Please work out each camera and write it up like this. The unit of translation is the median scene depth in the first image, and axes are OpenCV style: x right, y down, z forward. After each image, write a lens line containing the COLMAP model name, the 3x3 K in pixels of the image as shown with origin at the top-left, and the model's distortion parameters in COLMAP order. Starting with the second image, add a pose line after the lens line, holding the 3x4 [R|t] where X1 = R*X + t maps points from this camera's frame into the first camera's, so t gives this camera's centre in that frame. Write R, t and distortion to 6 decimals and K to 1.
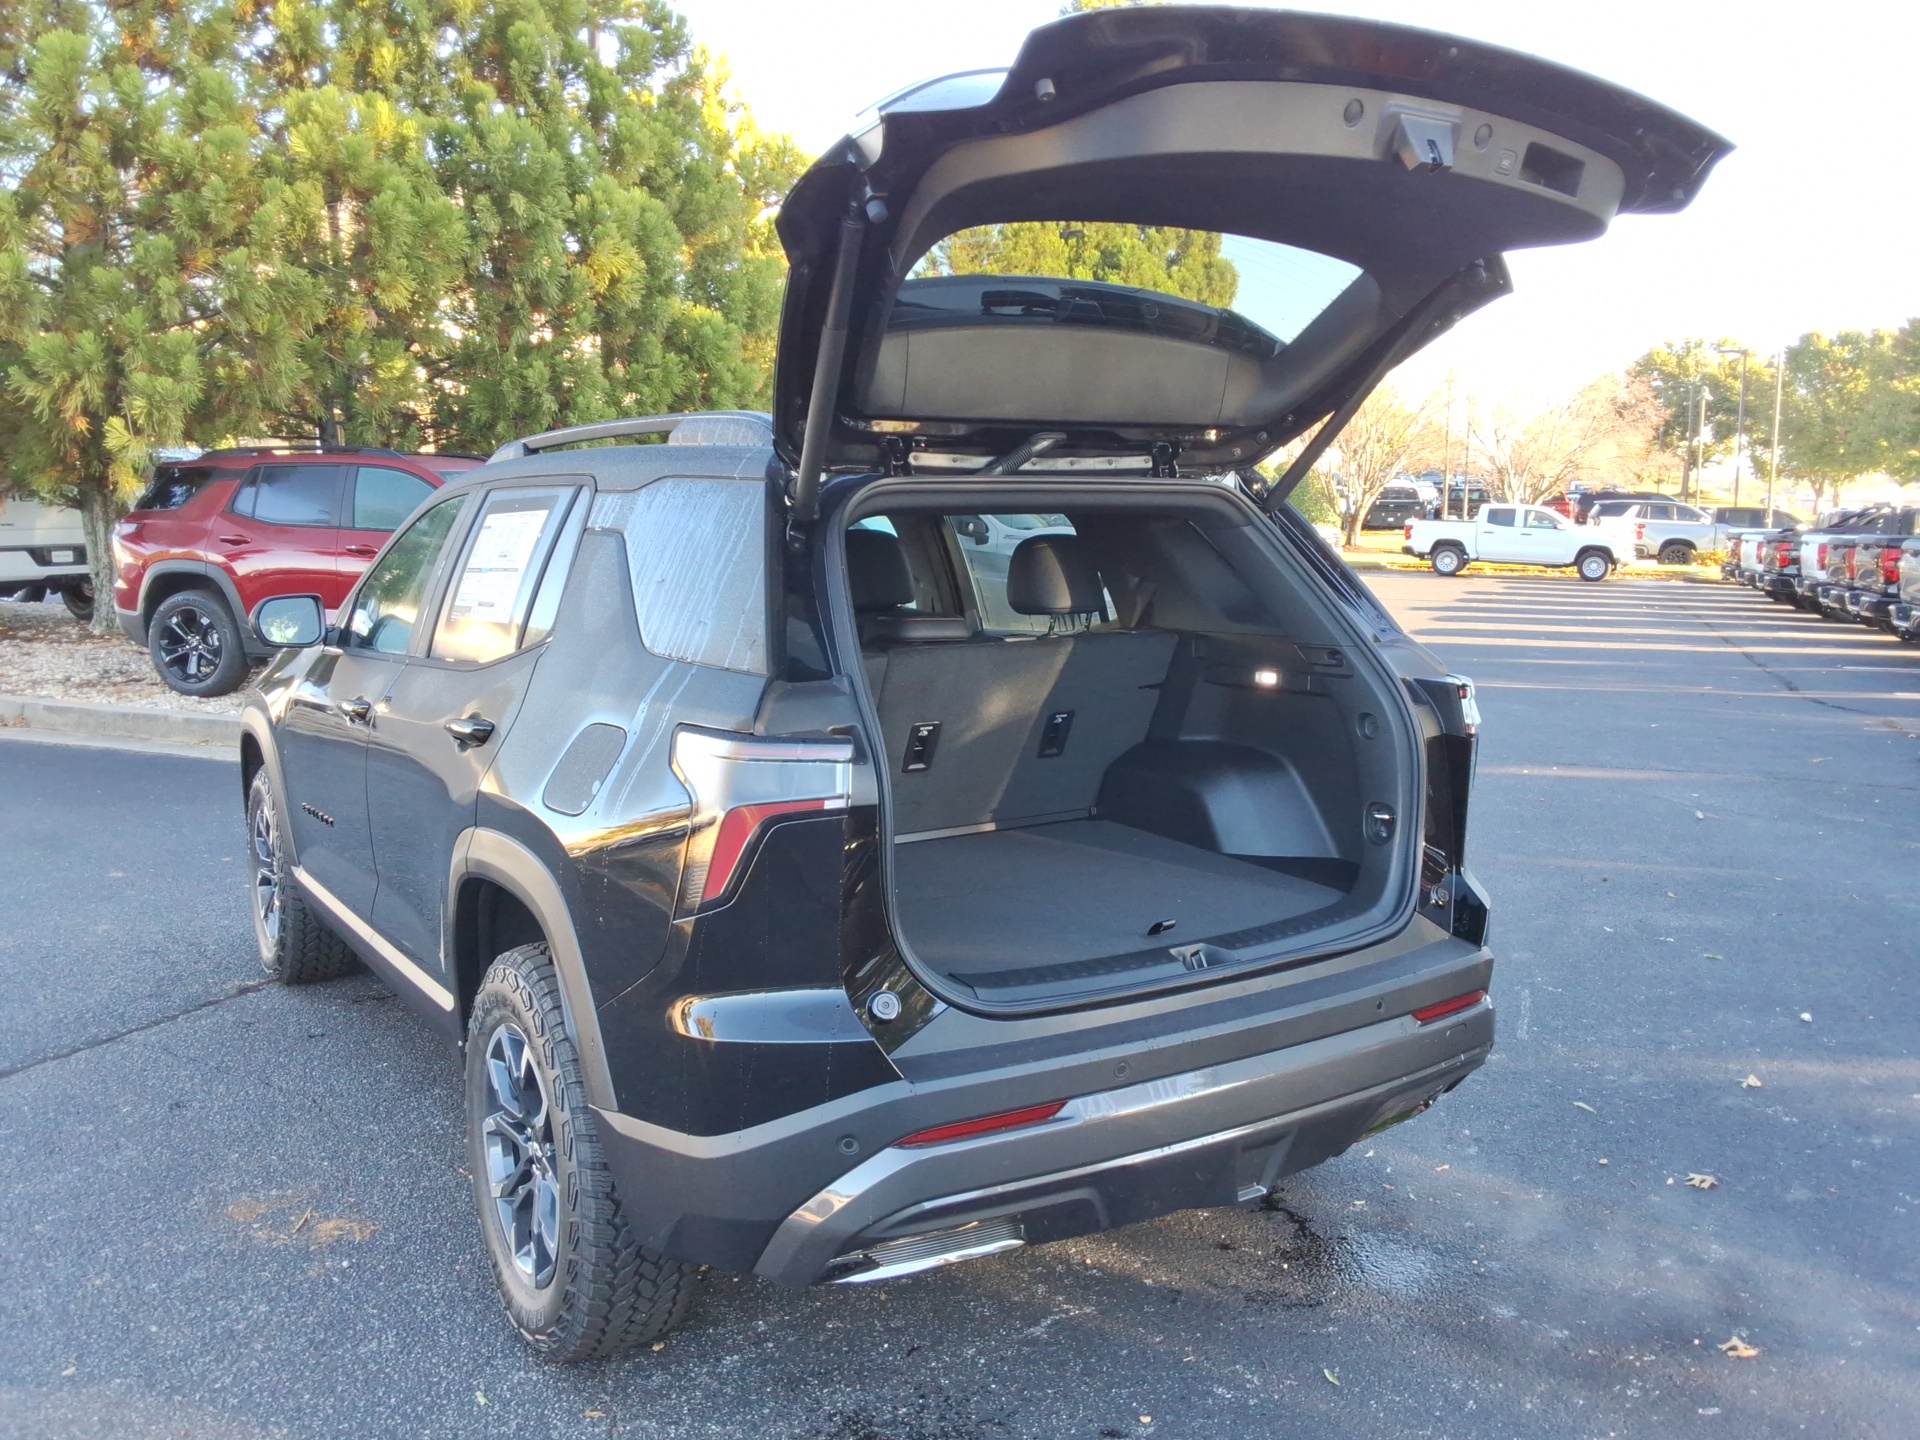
lens RADIAL K [[1538.3, 0, 960.0], [0, 1538.3, 720.0], [0, 0, 1]] dist [0.078313, -0.140069]
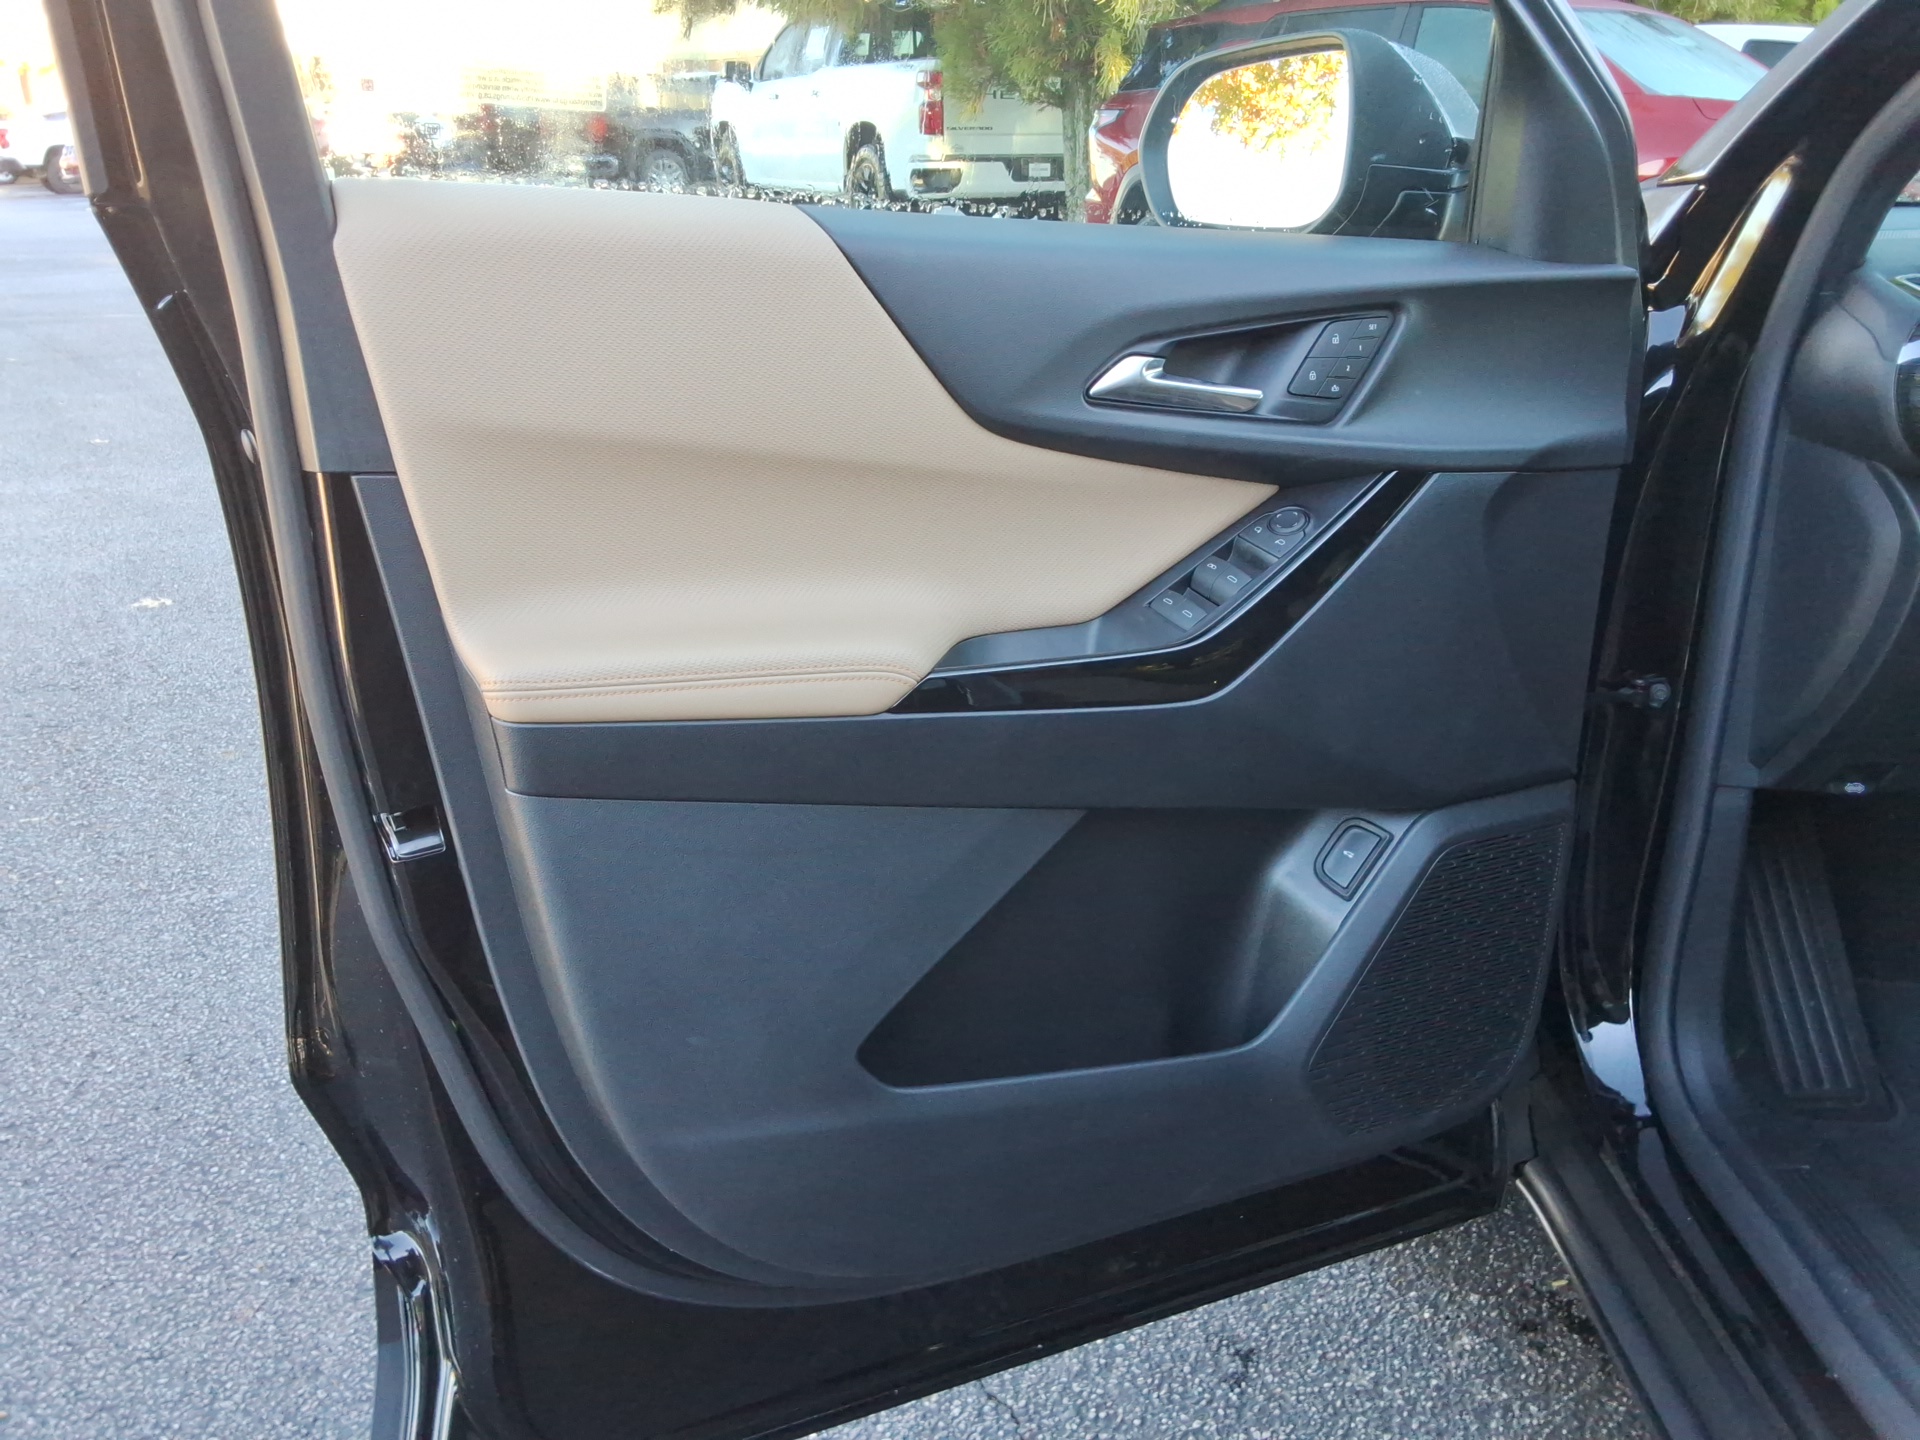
lens RADIAL K [[1525.3, 0, 928.4], [0, 1525.3, 716.6], [0, 0, 1]] dist [0.083271, -0.126653]
pose [[0.823572, 0.186552, -0.535656, -0.143853], [-0.067855, 0.969989, 0.233490, -0.006664], [0.563139, -0.155949, 0.811514, 0.284804]]
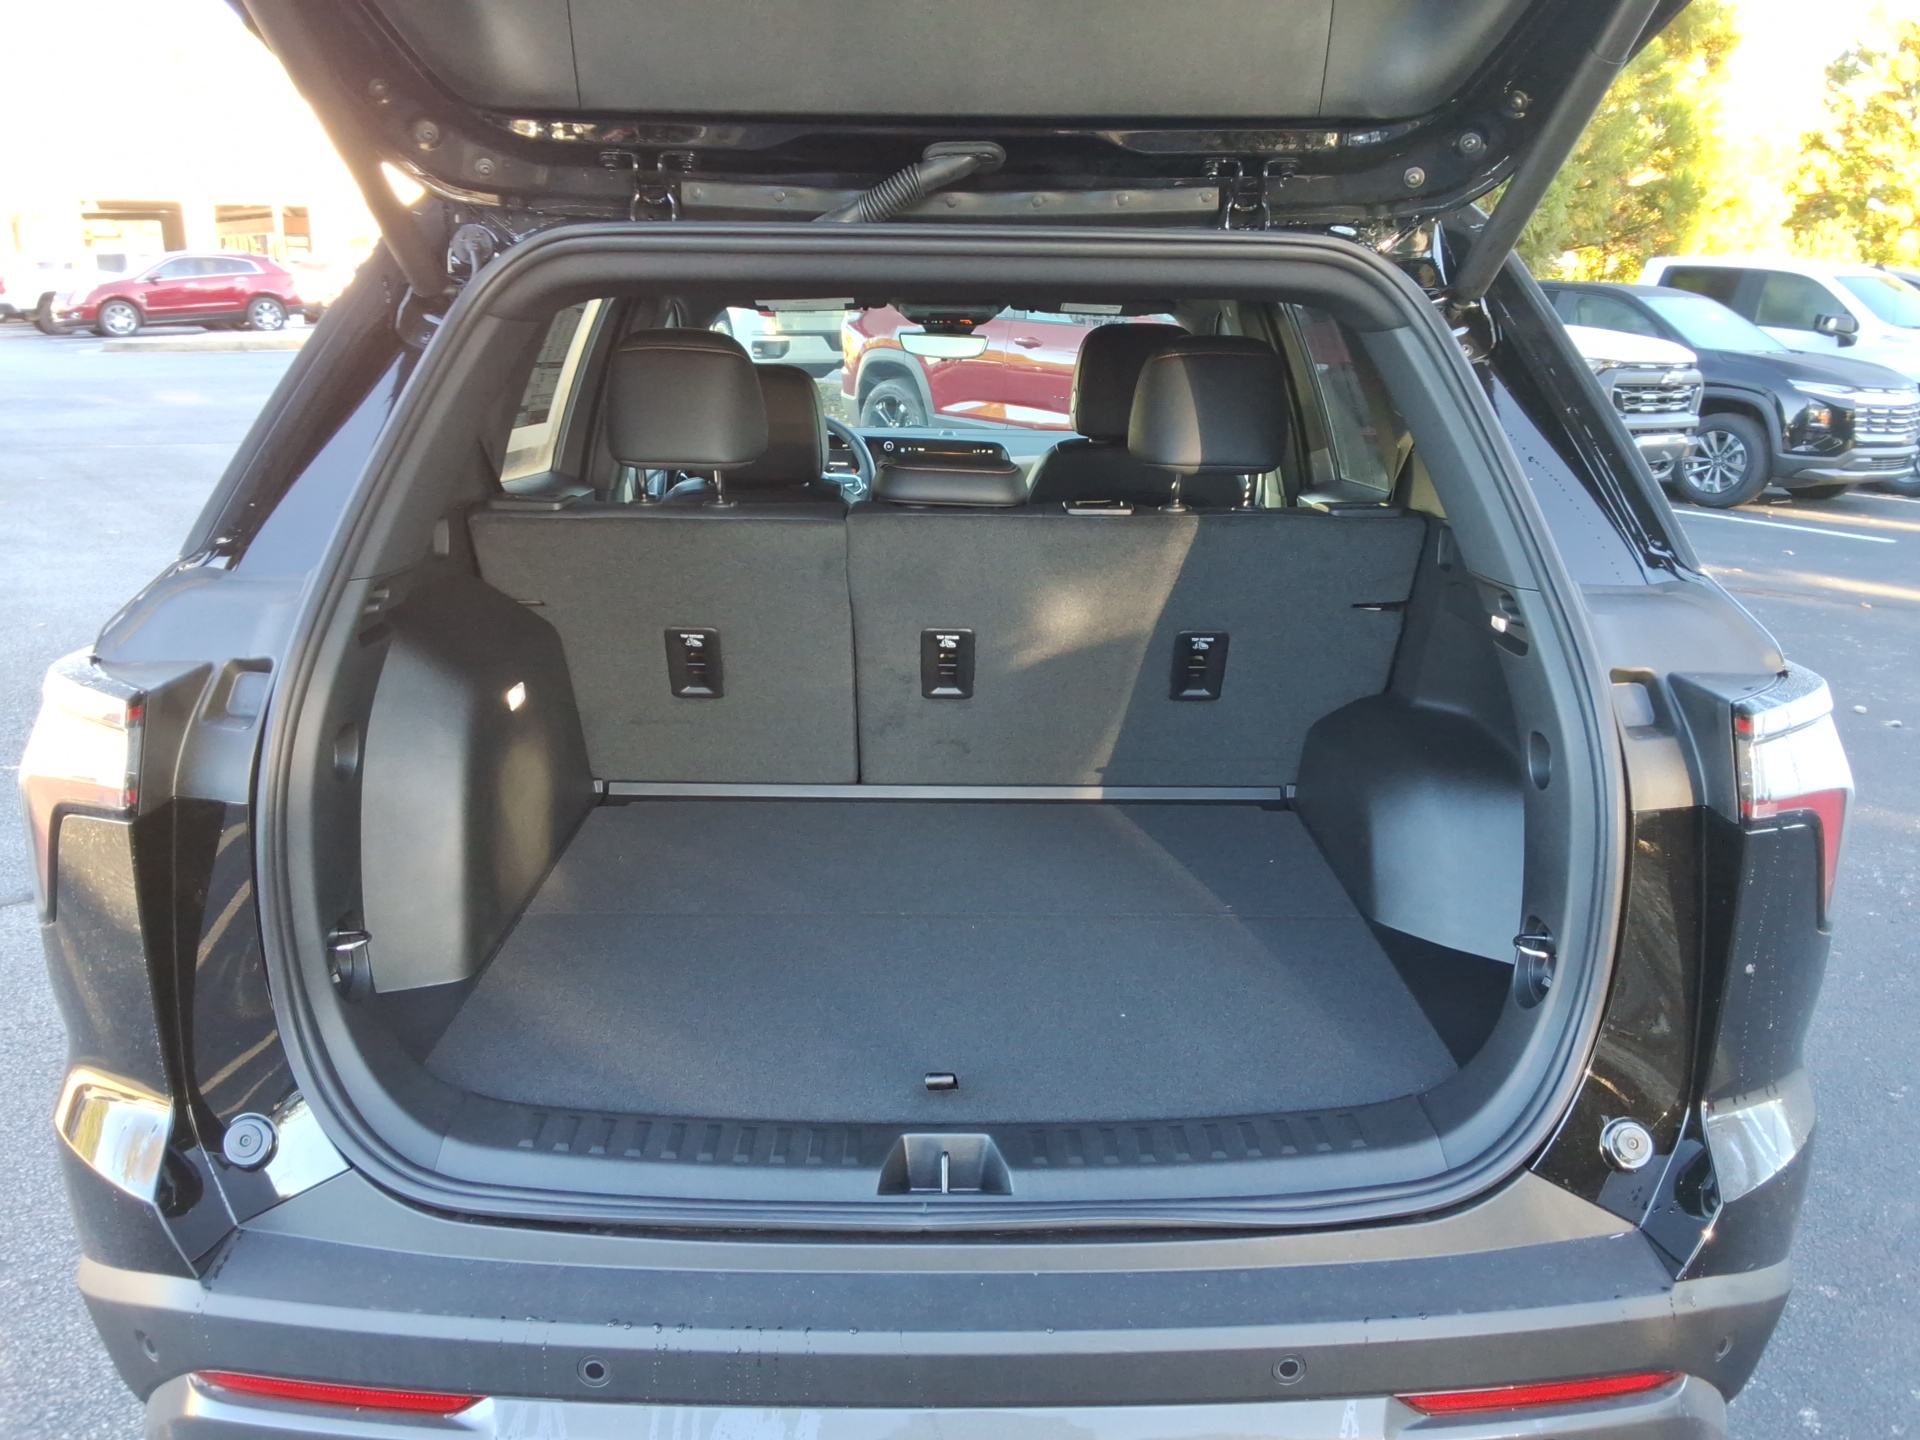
lens RADIAL K [[1519.3, 0, 961.2], [0, 1519.3, 724.7], [0, 0, 1]] dist [0.081183, -0.131793]
pose [[0.846736, 0.151589, -0.509960, 0.092177], [-0.081469, 0.984187, 0.157284, -0.017449], [0.525738, -0.091632, 0.845697, 0.132654]]
